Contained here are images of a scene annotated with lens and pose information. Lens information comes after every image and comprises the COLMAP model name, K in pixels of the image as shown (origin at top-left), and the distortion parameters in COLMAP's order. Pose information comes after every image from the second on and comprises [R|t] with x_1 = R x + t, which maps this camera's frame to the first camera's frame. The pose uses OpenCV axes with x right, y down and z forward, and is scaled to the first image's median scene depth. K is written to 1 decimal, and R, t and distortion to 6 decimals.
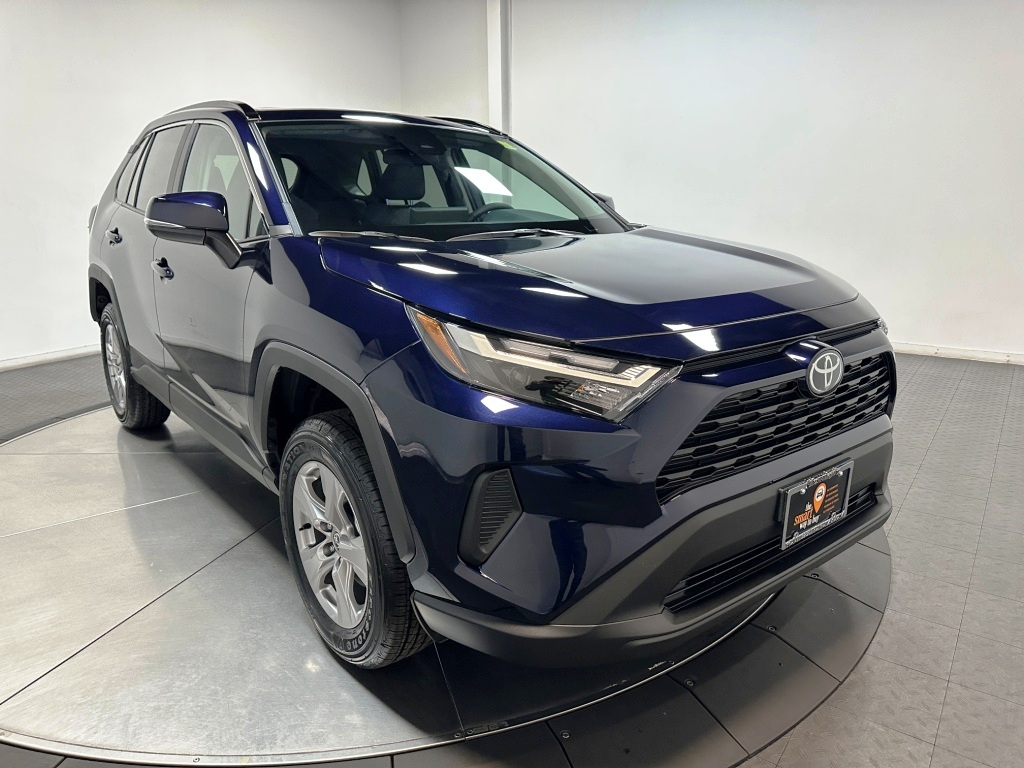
lens RADIAL K [[740.6, 0, 535.5], [0, 740.6, 367.6], [0, 0, 1]] dist [0.146479, -0.325154]
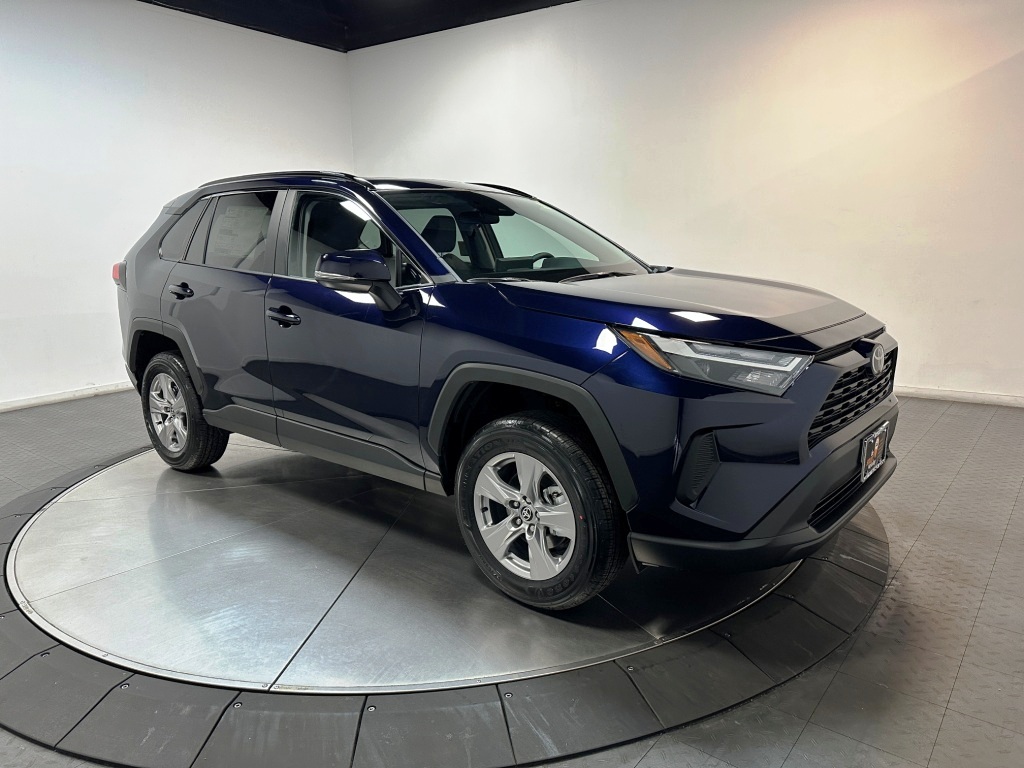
lens RADIAL K [[740.6, 0, 535.5], [0, 740.6, 367.6], [0, 0, 1]] dist [0.146479, -0.325154]
pose [[0.983755, -0.050842, 0.172166, -0.497554], [0.061309, 0.996545, -0.056028, 0.057791], [-0.168723, 0.065673, 0.983473, -0.314177]]
